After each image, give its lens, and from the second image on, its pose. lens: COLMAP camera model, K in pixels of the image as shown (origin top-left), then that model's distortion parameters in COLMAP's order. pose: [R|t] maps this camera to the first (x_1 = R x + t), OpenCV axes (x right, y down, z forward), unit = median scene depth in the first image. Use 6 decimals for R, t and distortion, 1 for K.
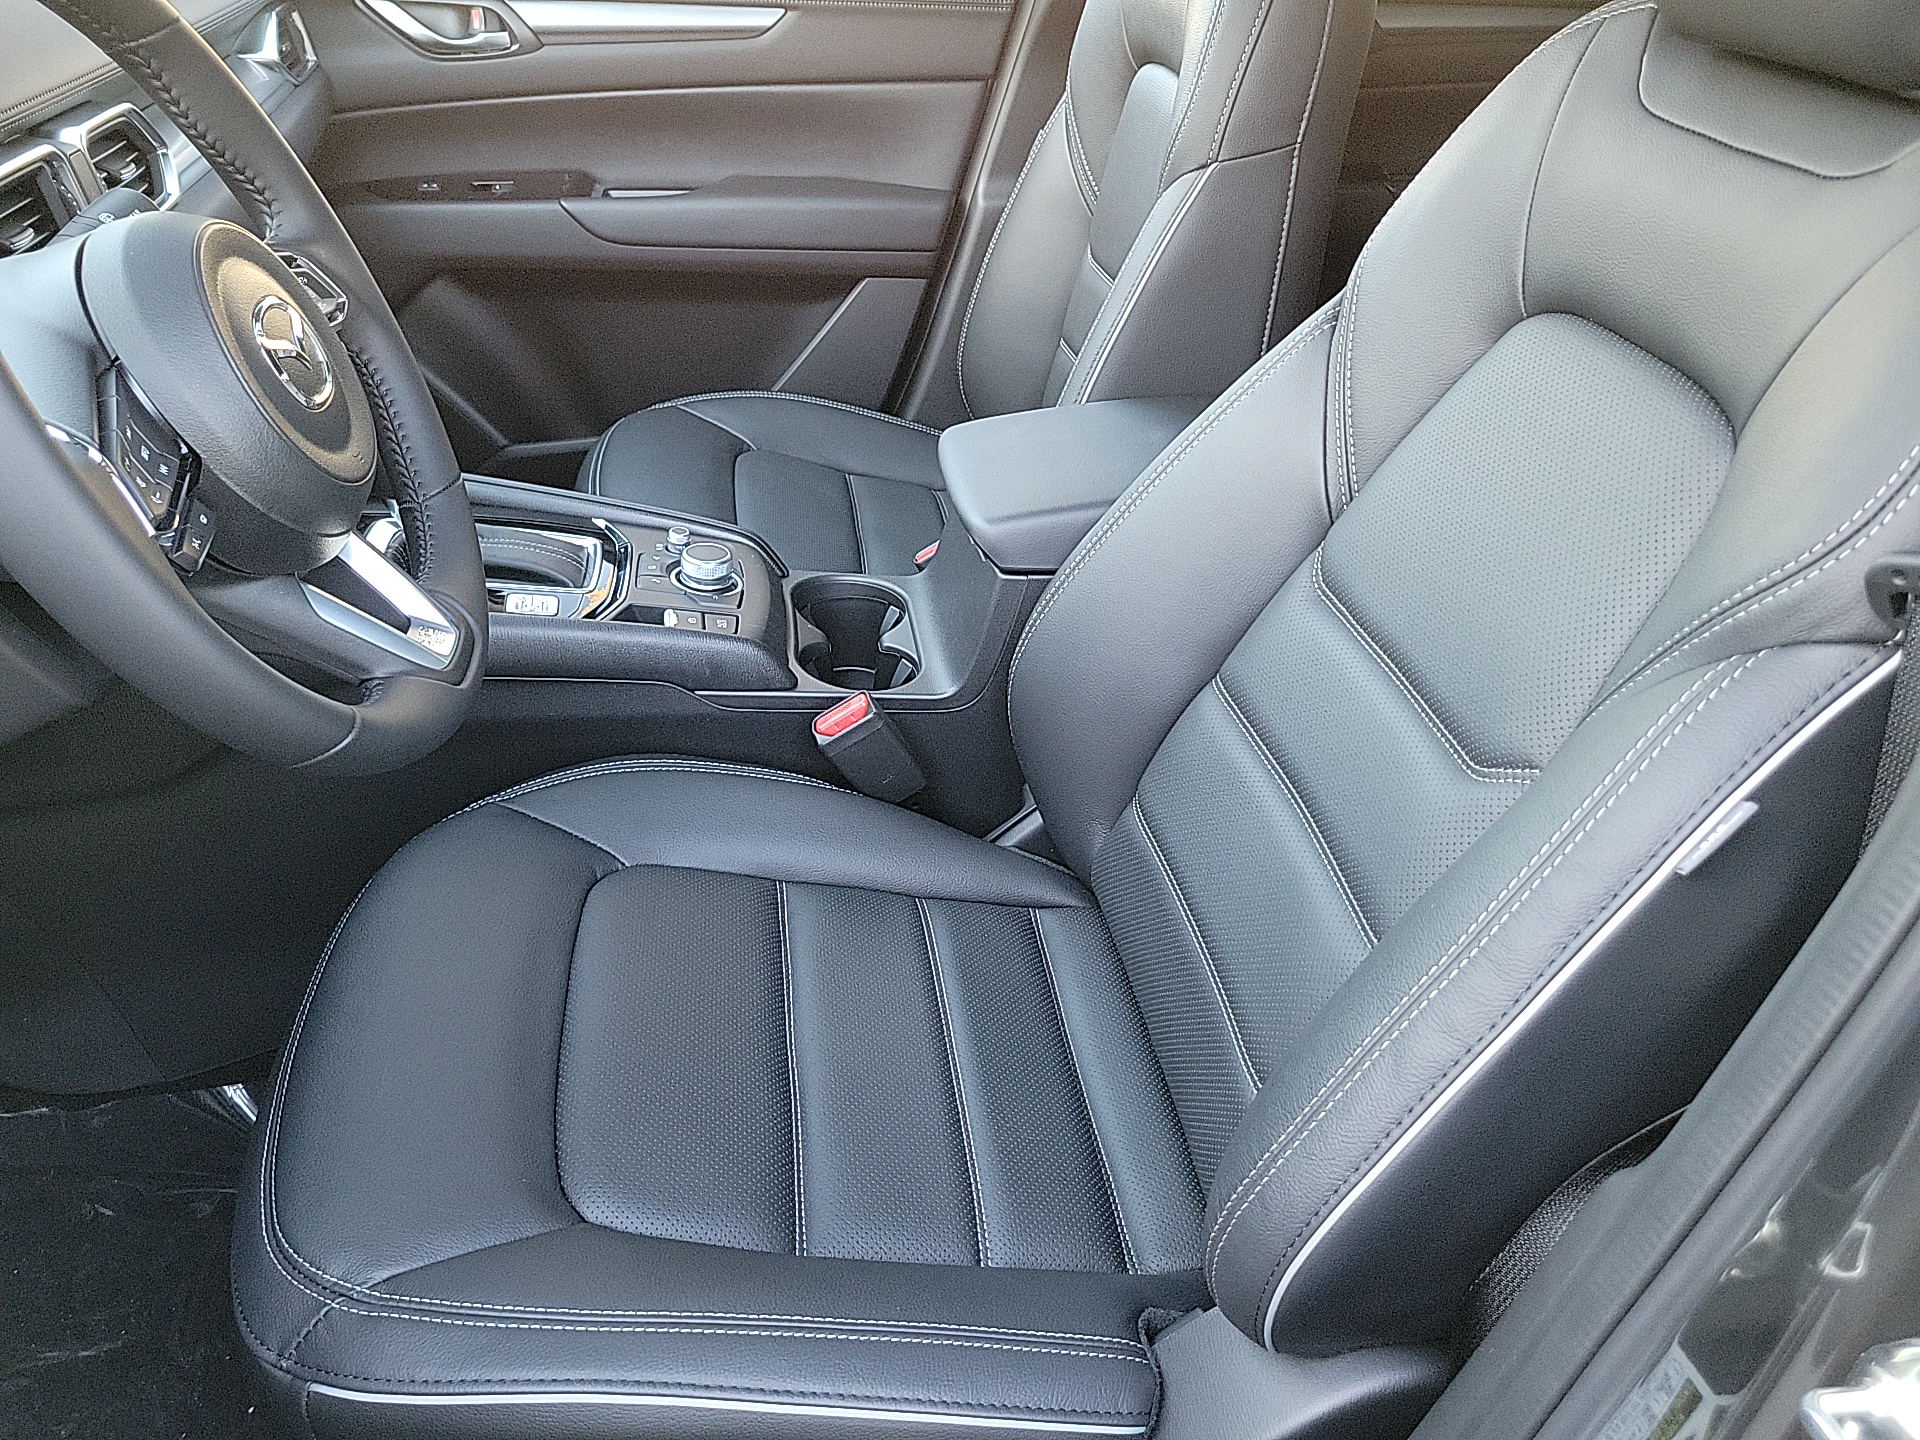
lens RADIAL K [[1450.3, 0, 964.8], [0, 1450.3, 735.7], [0, 0, 1]] dist [0.037935, -0.031154]
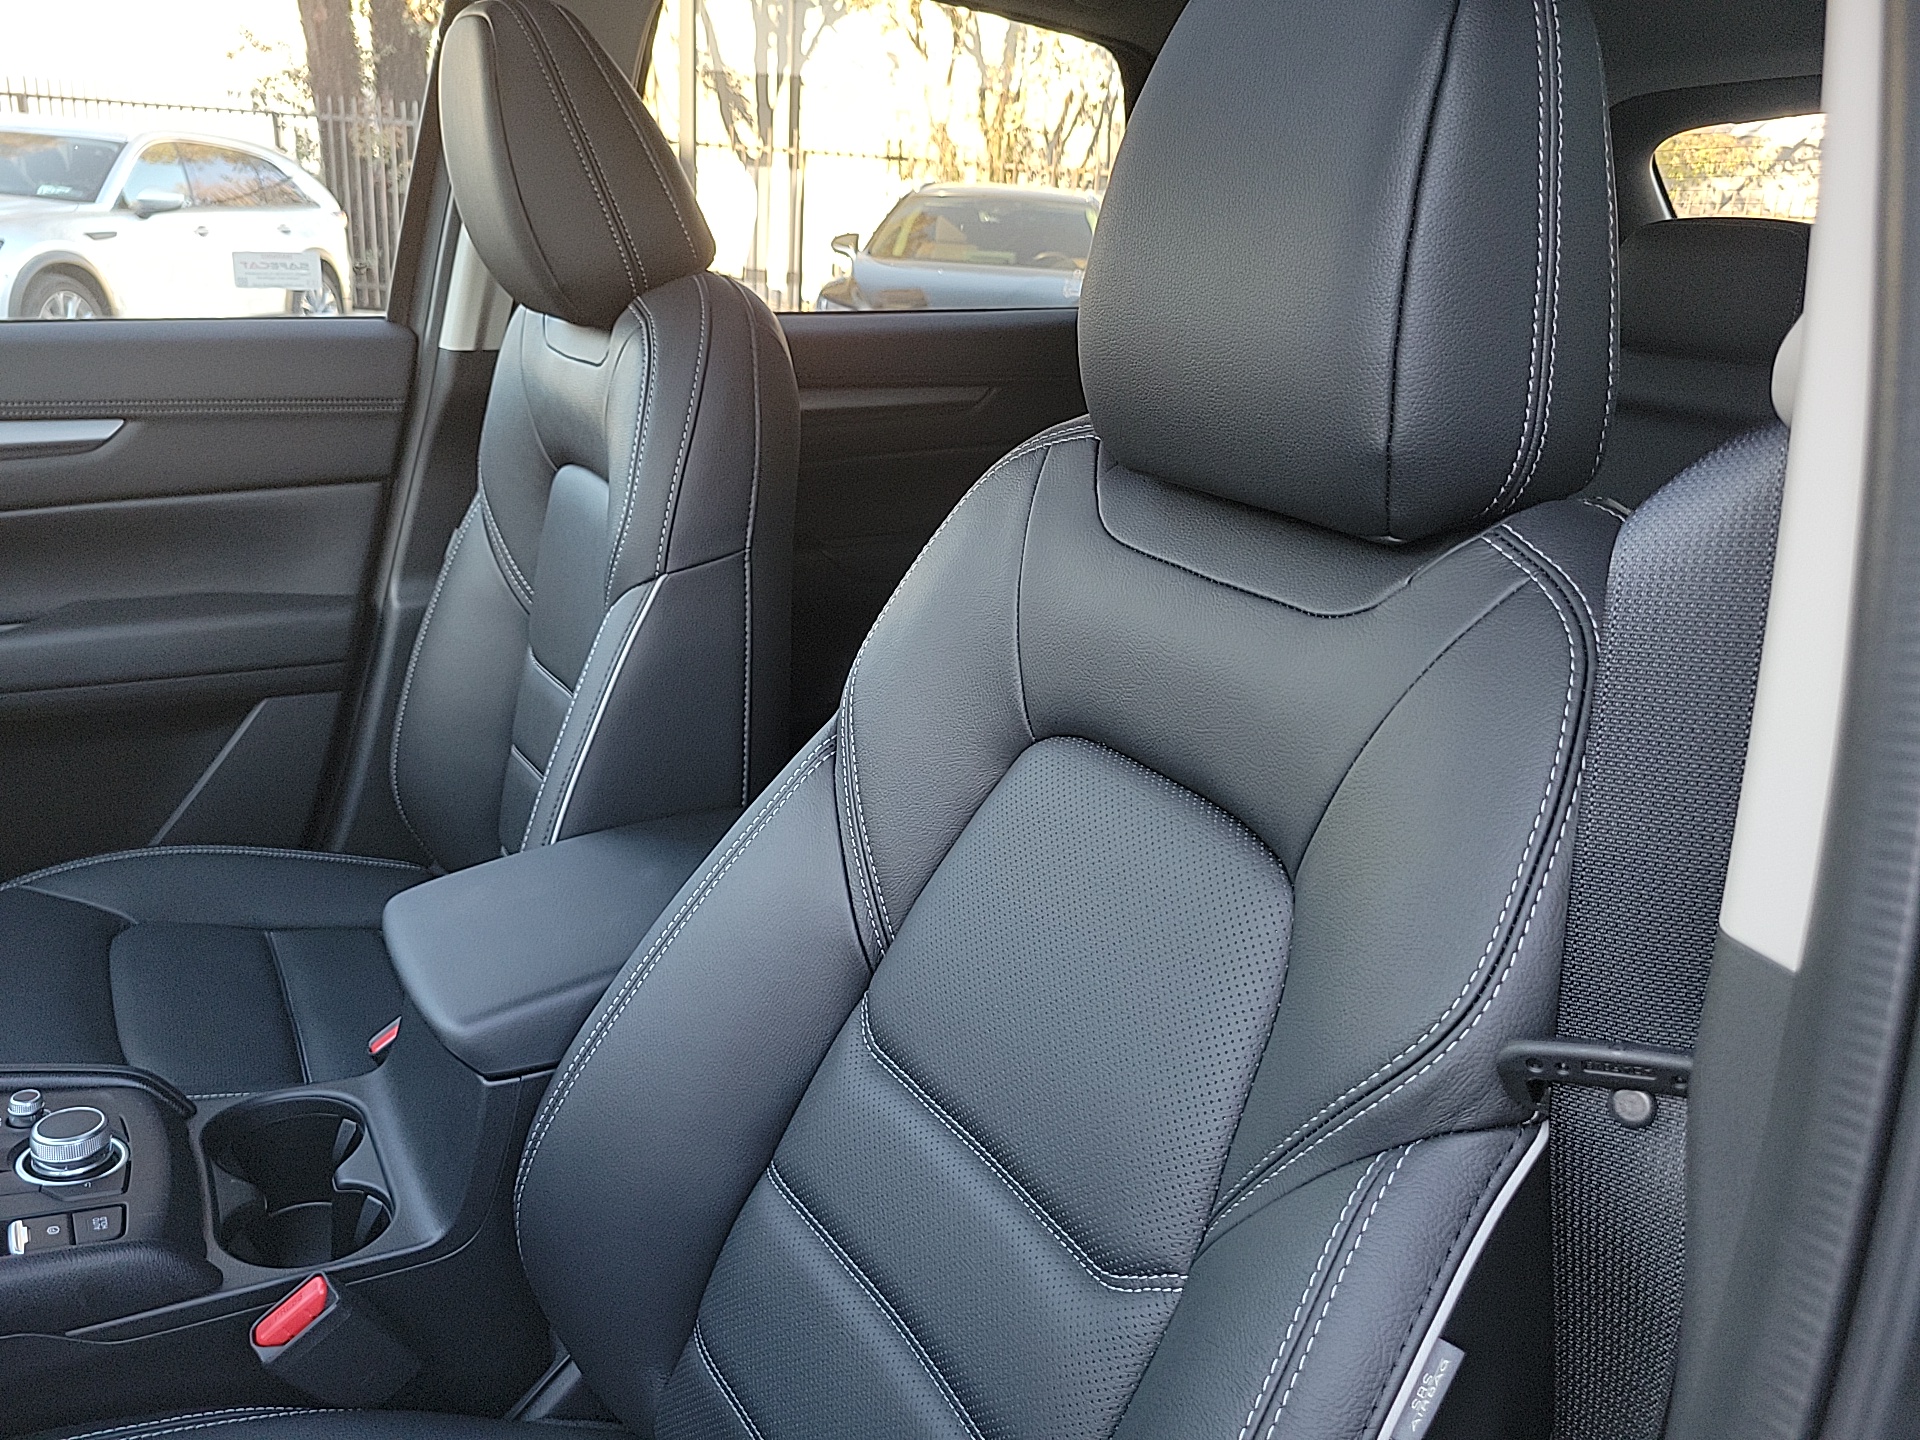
lens RADIAL K [[1462.6, 0, 969.1], [0, 1462.6, 739.7], [0, 0, 1]] dist [0.034676, -0.026788]
pose [[0.924663, -0.125393, 0.359547, 0.002820], [0.194563, 0.967246, -0.163037, -0.105090], [-0.327327, 0.220709, 0.918774, 0.105908]]
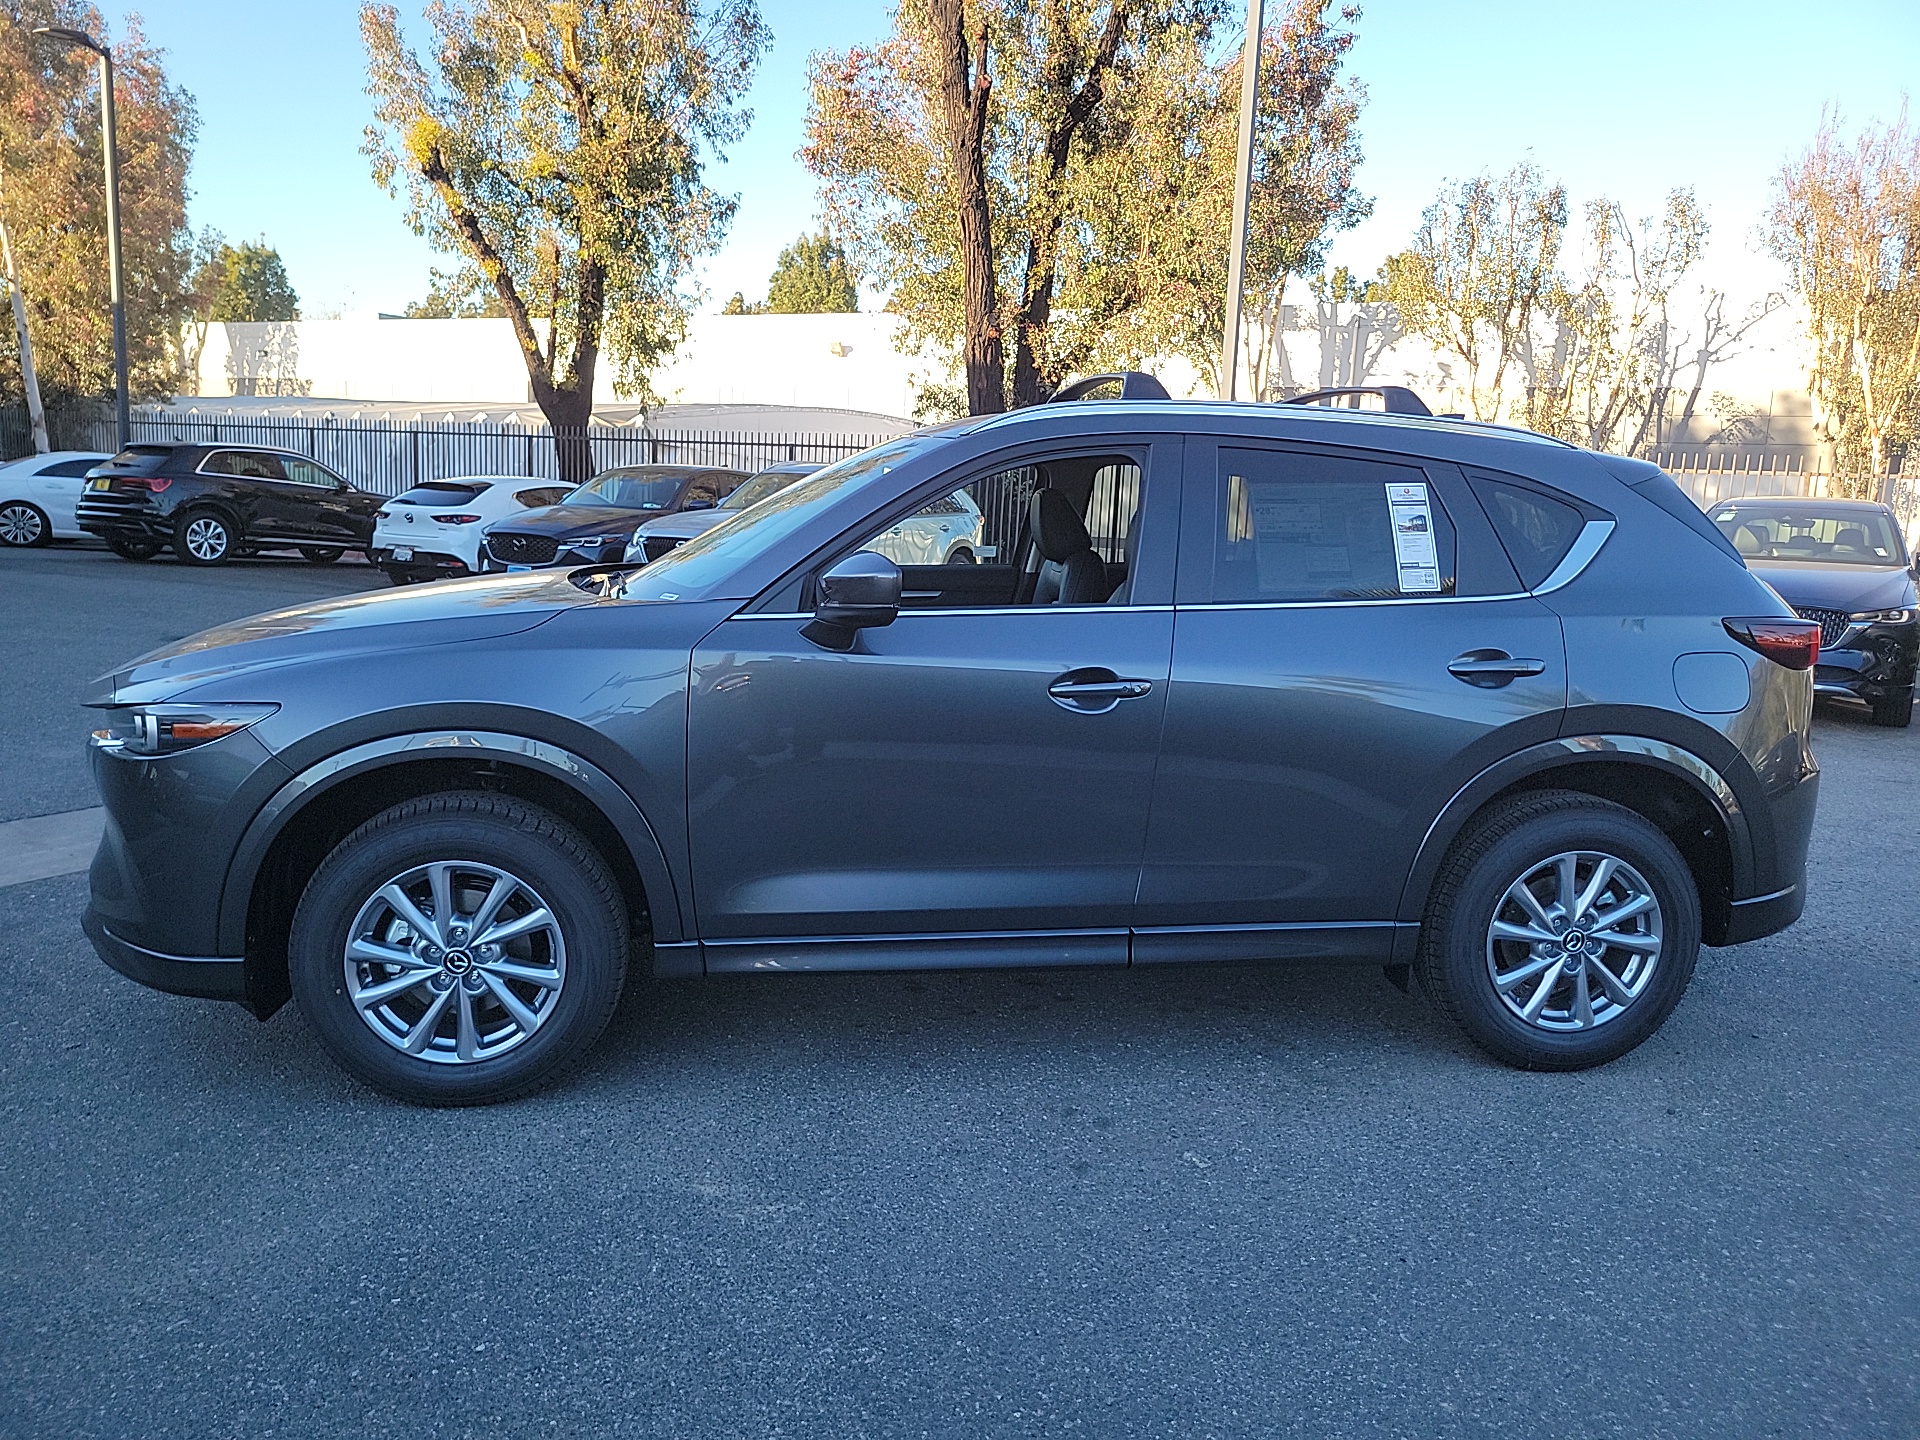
lens RADIAL K [[1462.6, 0, 969.1], [0, 1462.6, 739.7], [0, 0, 1]] dist [0.034676, -0.026788]
pose [[0.999704, -0.024104, 0.003361, -0.107766], [0.023588, 0.925620, -0.377719, 1.247509], [0.005993, 0.377687, 0.925914, -2.271127]]
